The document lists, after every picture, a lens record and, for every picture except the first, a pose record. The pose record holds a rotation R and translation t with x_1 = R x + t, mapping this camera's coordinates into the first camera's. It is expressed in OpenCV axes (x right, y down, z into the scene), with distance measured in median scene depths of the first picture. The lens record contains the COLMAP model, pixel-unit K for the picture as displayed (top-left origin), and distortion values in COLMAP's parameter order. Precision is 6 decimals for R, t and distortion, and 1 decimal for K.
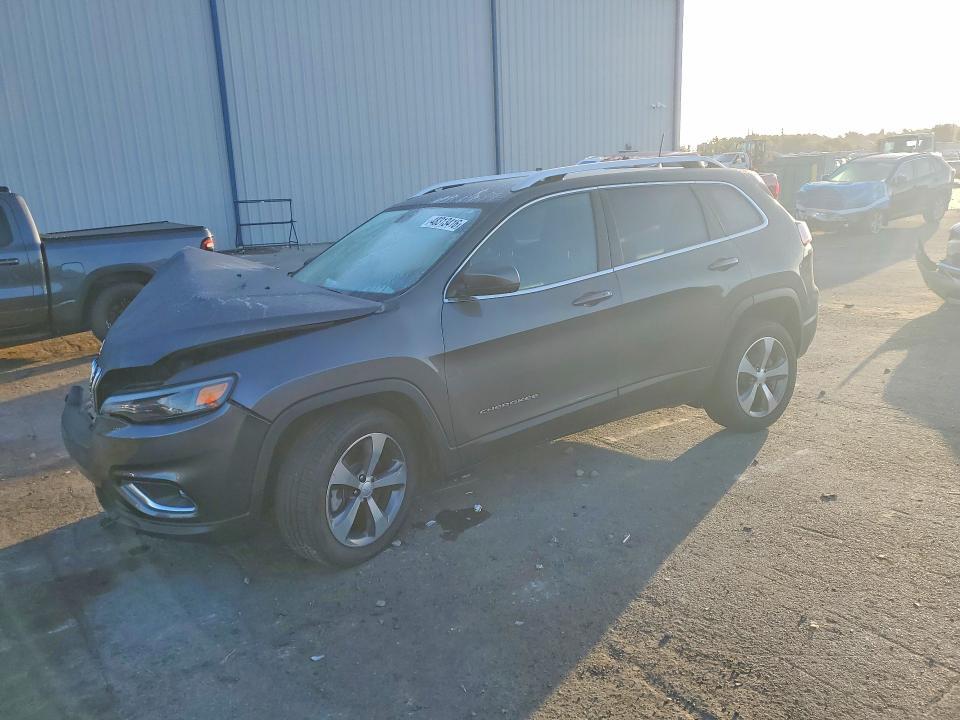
lens RADIAL K [[743.0, 0, 475.8], [0, 743.0, 363.0], [0, 0, 1]] dist [0.029414, 0.000451]
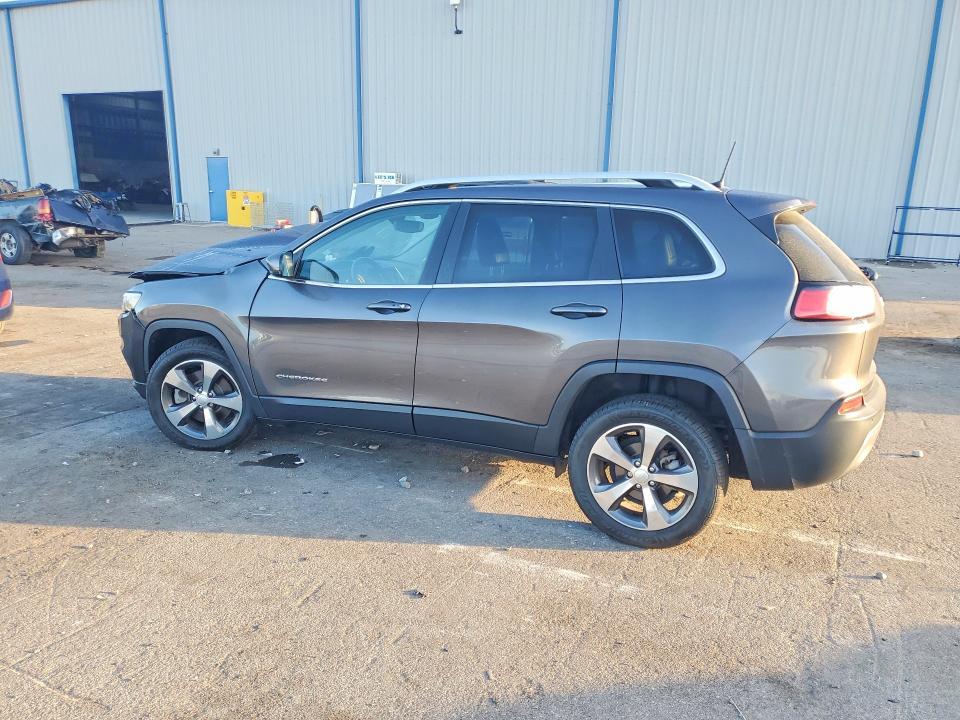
lens RADIAL K [[743.0, 0, 475.8], [0, 743.0, 363.0], [0, 0, 1]] dist [0.029414, 0.000451]
pose [[0.527003, 0.251507, -0.811795, 1.021217], [-0.247852, 0.959167, 0.136264, -0.174787], [0.812919, 0.129394, 0.567821, 0.512666]]
